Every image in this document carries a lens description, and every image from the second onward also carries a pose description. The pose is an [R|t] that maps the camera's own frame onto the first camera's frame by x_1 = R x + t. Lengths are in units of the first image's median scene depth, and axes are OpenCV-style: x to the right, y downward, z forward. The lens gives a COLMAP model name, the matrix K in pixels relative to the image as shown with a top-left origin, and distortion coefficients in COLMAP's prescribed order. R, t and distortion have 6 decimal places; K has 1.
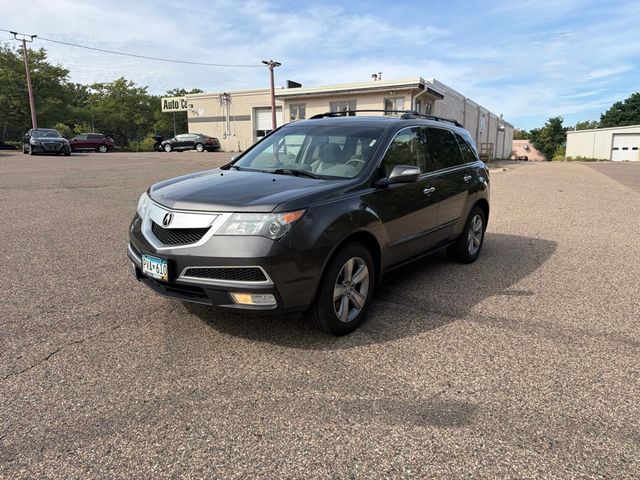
lens RADIAL K [[450.0, 0, 322.7], [0, 450.0, 238.1], [0, 0, 1]] dist [0.030861, -0.043364]
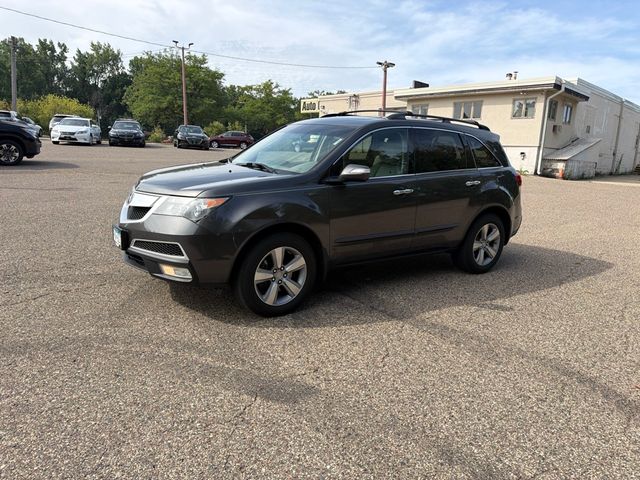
lens RADIAL K [[450.0, 0, 321.3], [0, 450.0, 244.3], [0, 0, 1]] dist [0.030861, -0.043364]
pose [[0.952573, 0.095387, -0.288973, 0.064859], [-0.092503, 0.995431, 0.023655, 0.000523], [0.289909, 0.004198, 0.957045, -0.000548]]
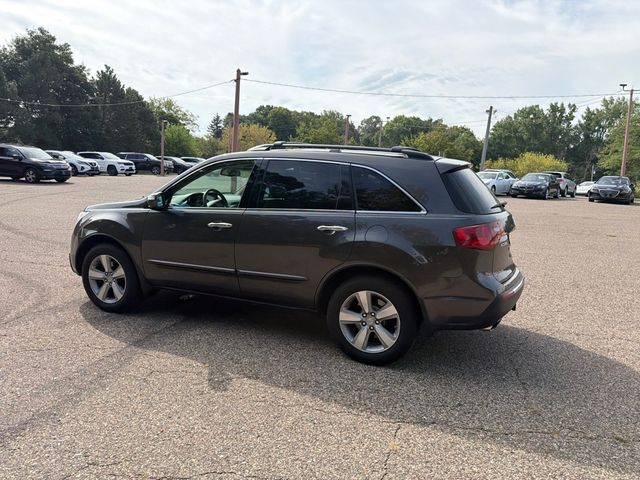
lens RADIAL K [[450.0, 0, 321.2], [0, 450.0, 238.4], [0, 0, 1]] dist [0.030861, -0.043364]
pose [[0.240795, 0.128754, -0.961998, 0.211388], [-0.231257, 0.970227, 0.071970, -0.034967], [0.942623, 0.205139, 0.263401, 0.171694]]
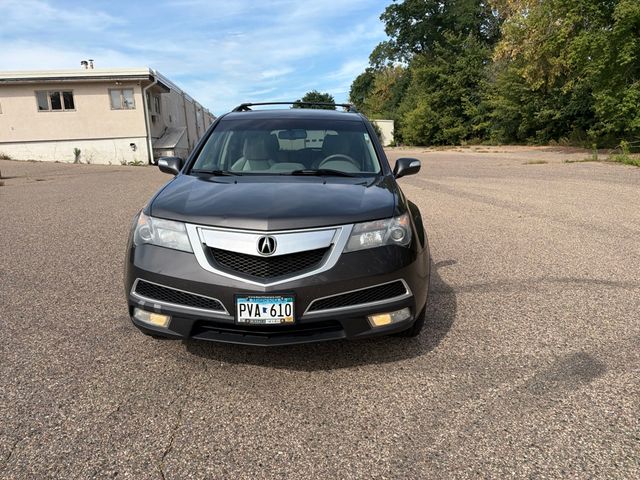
lens RADIAL K [[450.0, 0, 323.0], [0, 450.0, 244.1], [0, 0, 1]] dist [0.030861, -0.043364]
pose [[0.805737, -0.160938, 0.569988, -0.090289], [0.147342, 0.986585, 0.070284, -0.010599], [-0.573653, 0.027353, 0.818641, 0.042899]]
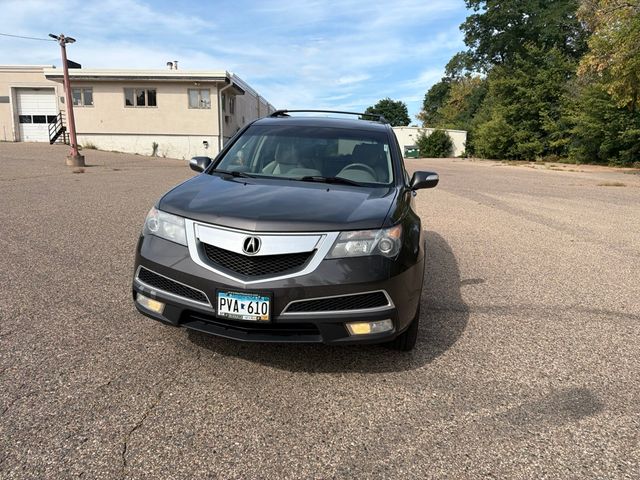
lens RADIAL K [[450.0, 0, 323.2], [0, 450.0, 237.5], [0, 0, 1]] dist [0.030861, -0.043364]
pose [[0.886794, -0.074647, 0.456097, -0.076836], [0.068543, 0.997199, 0.029938, -0.009011], [-0.457054, 0.004714, 0.889426, 0.030820]]
